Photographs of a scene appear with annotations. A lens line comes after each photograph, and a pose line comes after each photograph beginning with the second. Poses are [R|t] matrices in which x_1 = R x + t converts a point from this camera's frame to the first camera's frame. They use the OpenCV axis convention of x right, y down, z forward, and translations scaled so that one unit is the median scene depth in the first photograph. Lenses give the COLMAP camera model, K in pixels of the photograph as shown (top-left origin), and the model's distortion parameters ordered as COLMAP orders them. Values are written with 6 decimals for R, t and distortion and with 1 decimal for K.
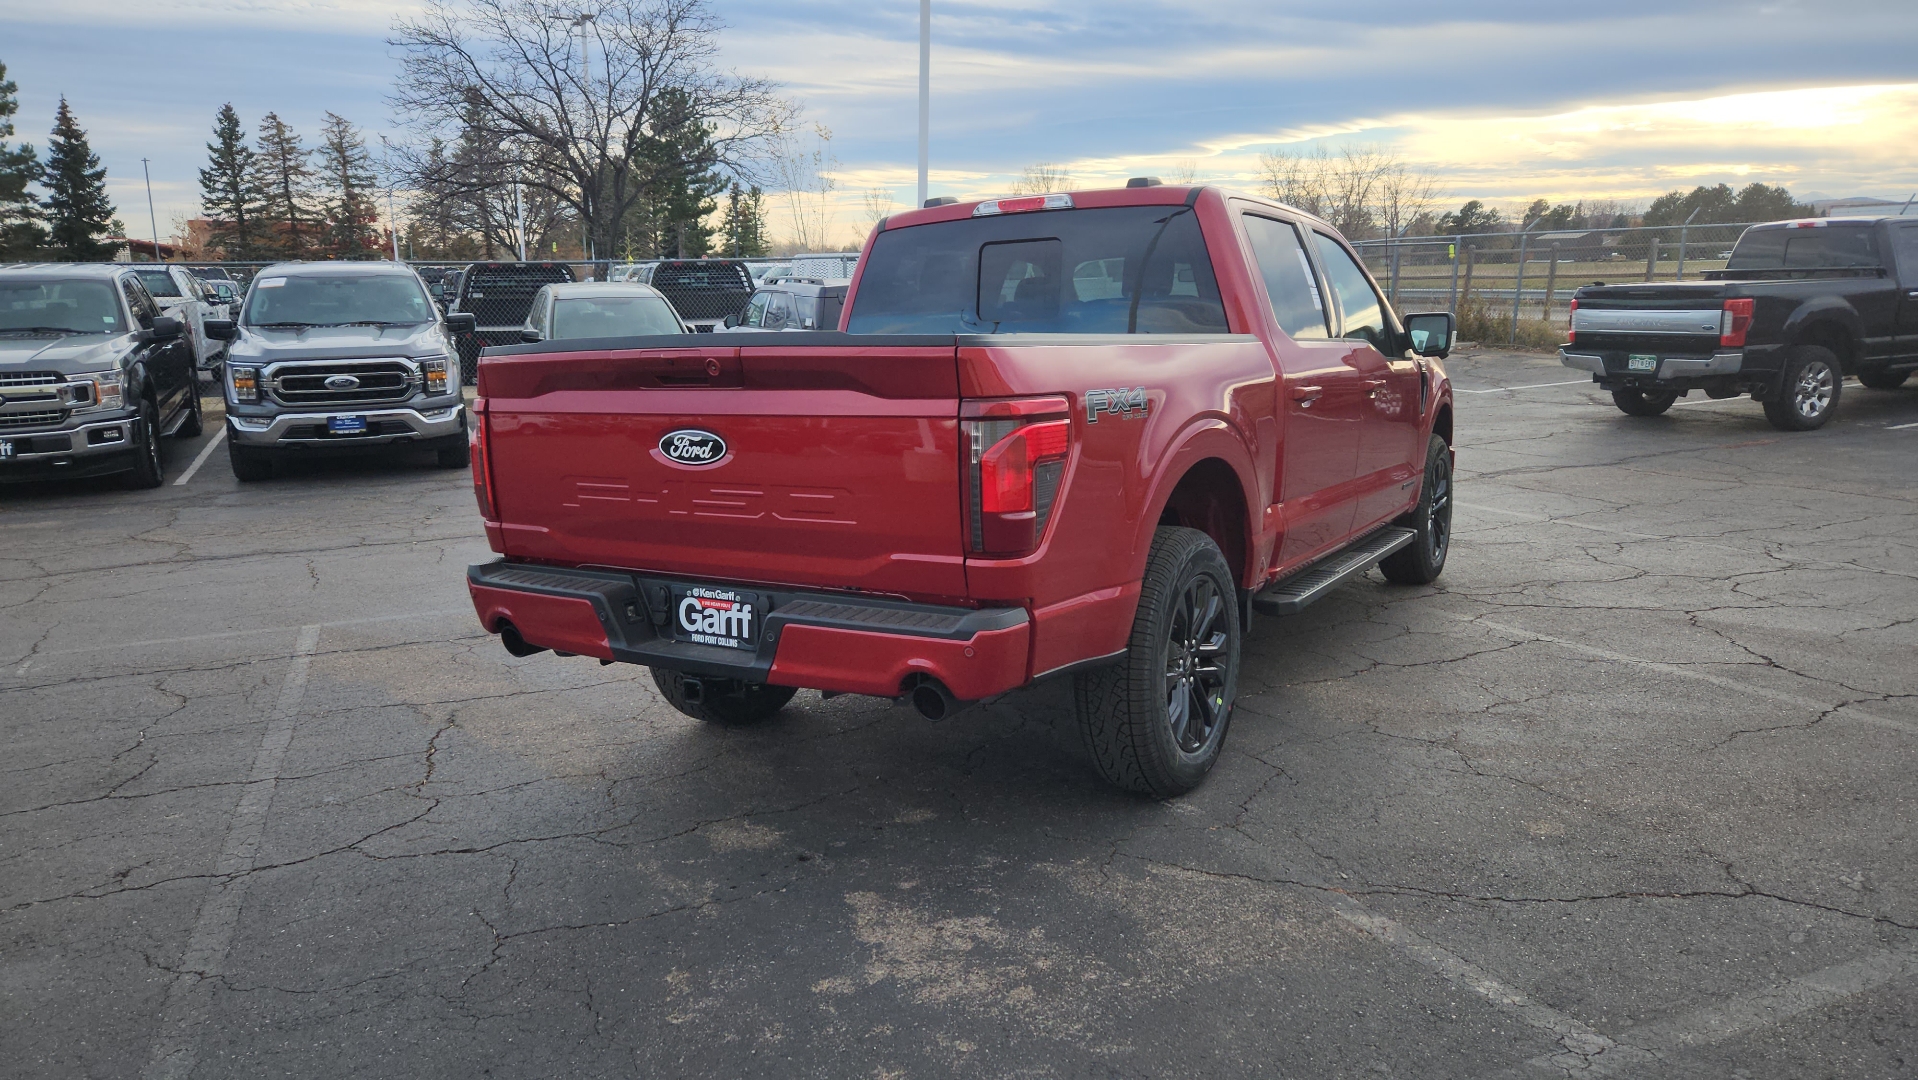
lens RADIAL K [[1280.0, 0, 921.9], [0, 1280.0, 558.2], [0, 0, 1]] dist [0.072391, -0.058460]
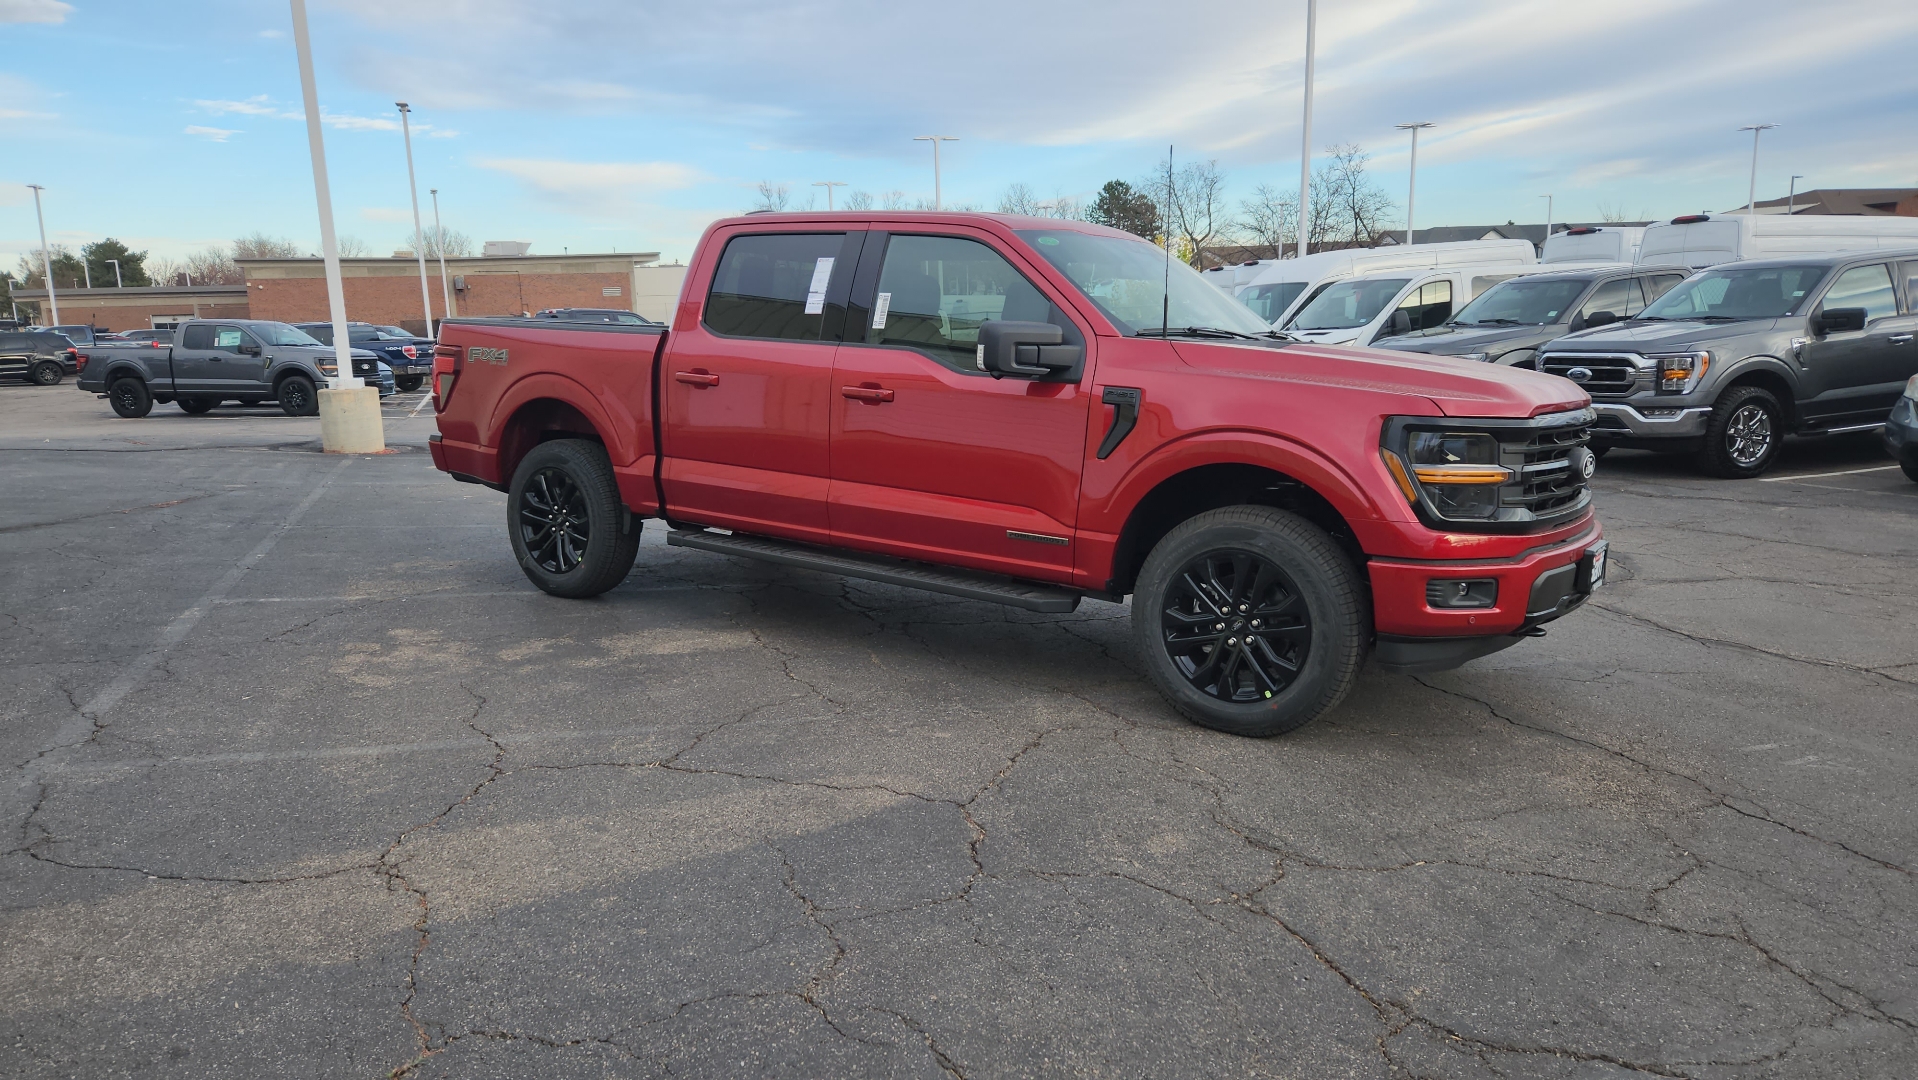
lens RADIAL K [[1280.0, 0, 929.4], [0, 1280.0, 547.1], [0, 0, 1]] dist [0.072391, -0.058460]
pose [[-0.061160, 0.188595, -0.980149, 0.640574], [-0.189167, 0.962000, 0.196907, -0.107731], [0.980039, 0.197454, -0.023160, 0.532416]]
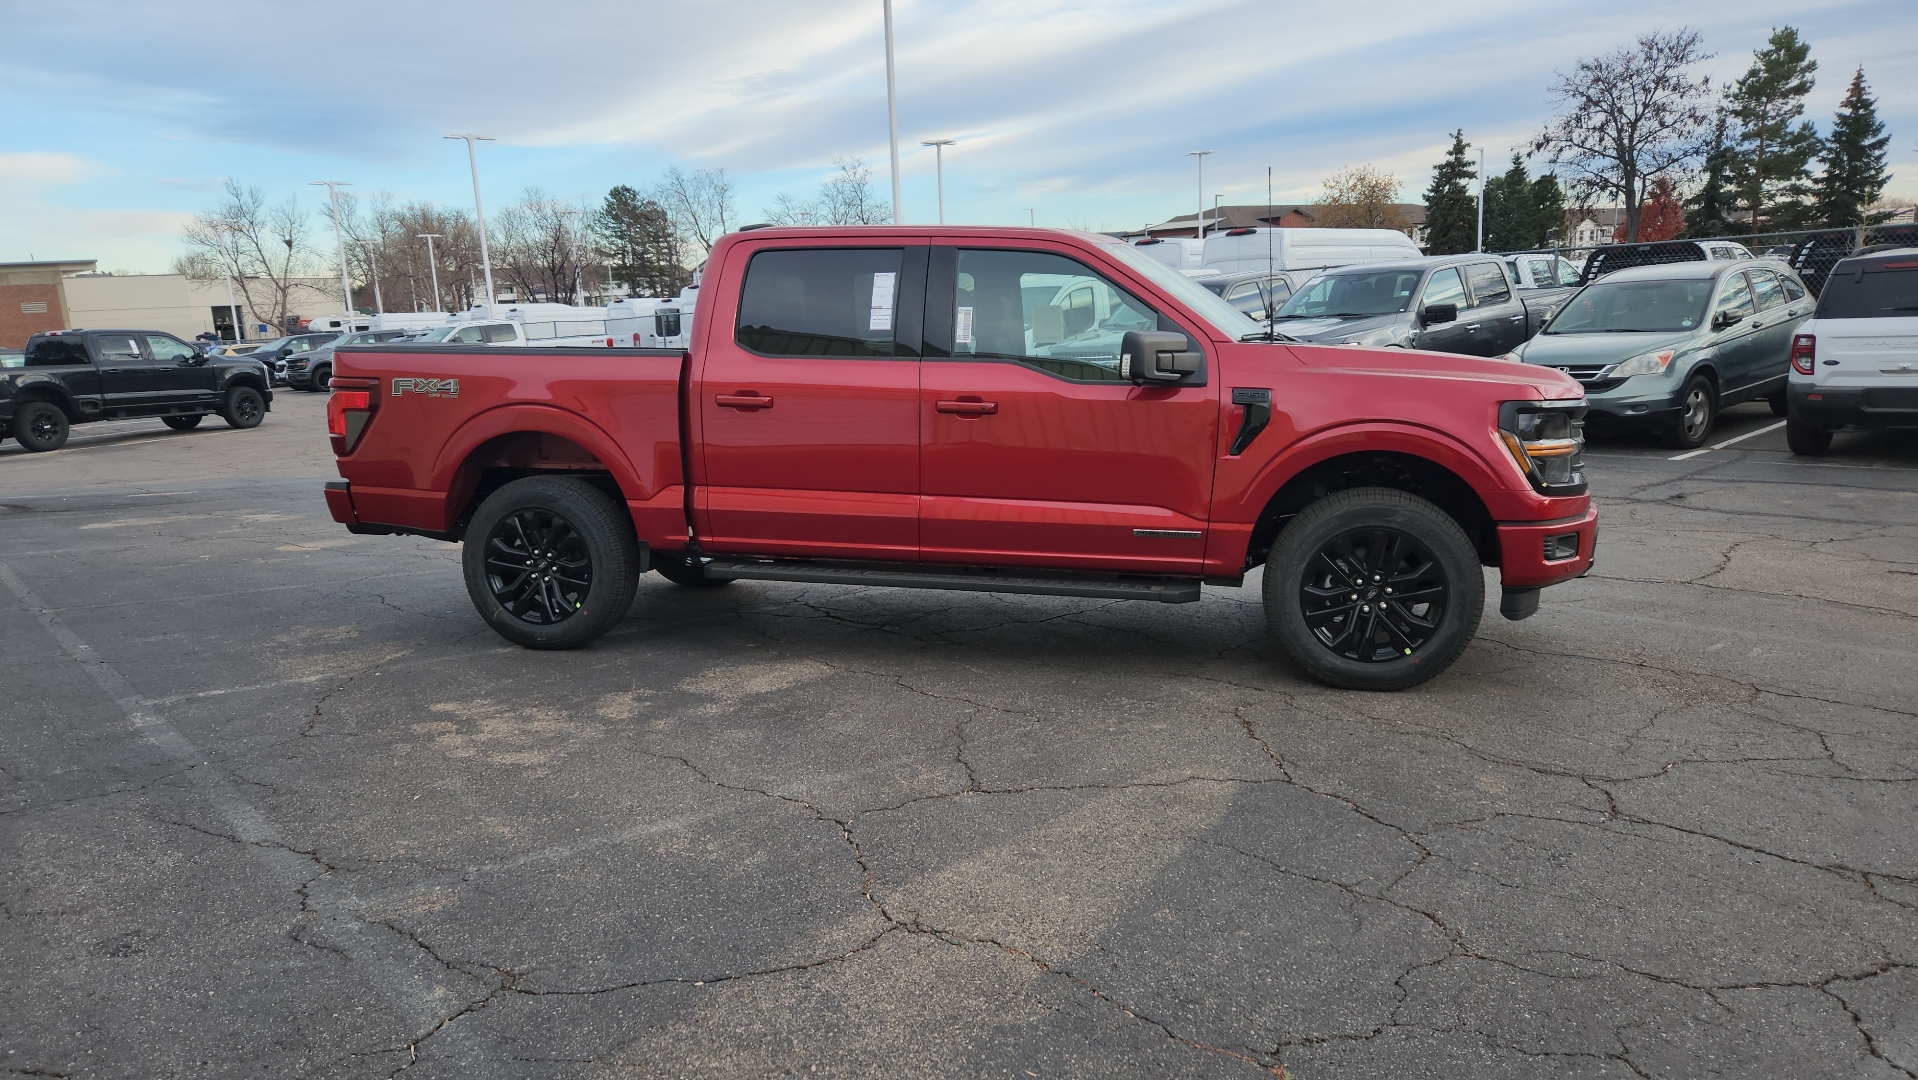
lens RADIAL K [[1280.0, 0, 933.9], [0, 1280.0, 560.7], [0, 0, 1]] dist [0.072391, -0.058460]
pose [[0.314383, 0.181520, -0.931780, 0.619093], [-0.159922, 0.977647, 0.136497, -0.072323], [0.935729, 0.106099, 0.336385, 0.323039]]
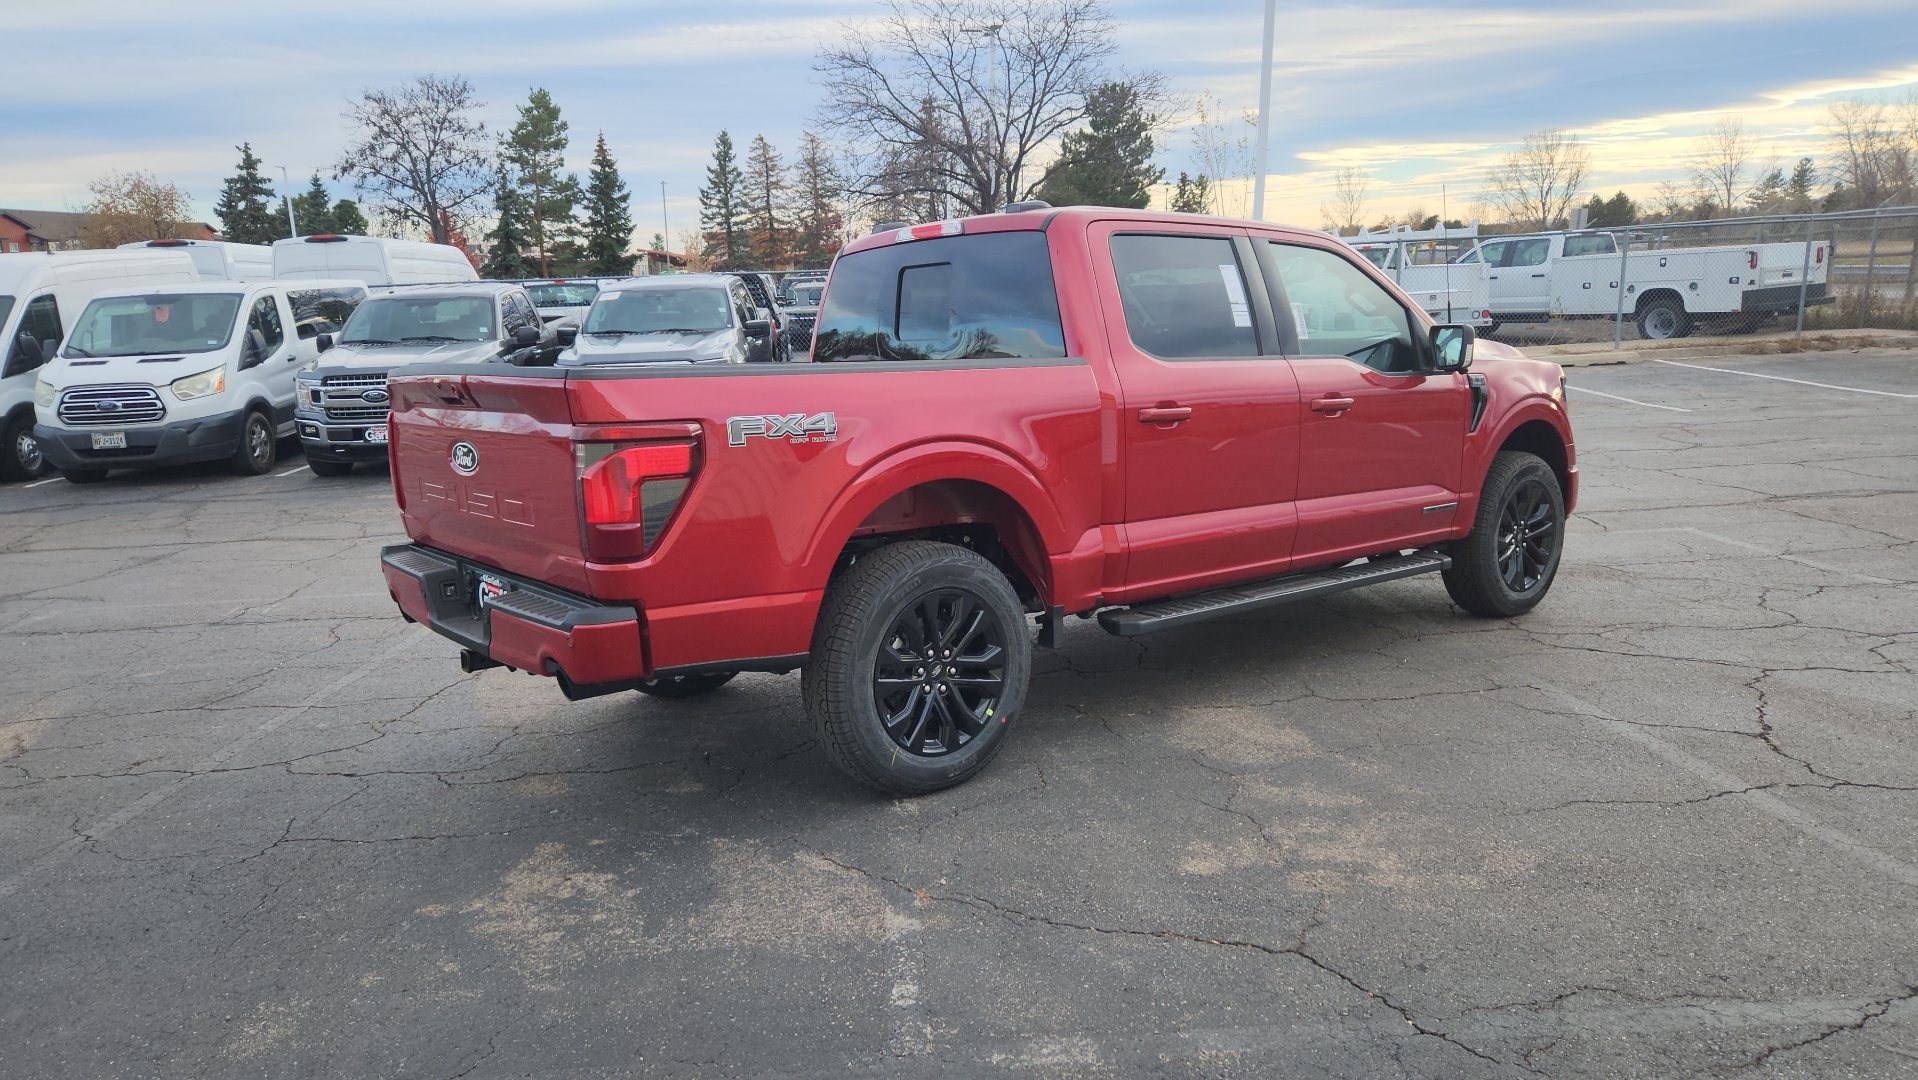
lens RADIAL K [[1280.0, 0, 931.0], [0, 1280.0, 552.7], [0, 0, 1]] dist [0.072391, -0.058460]
pose [[0.941237, 0.050768, -0.333908, 0.192442], [-0.049688, 0.998695, 0.011782, -0.010007], [0.334071, 0.005502, 0.942532, 0.002545]]
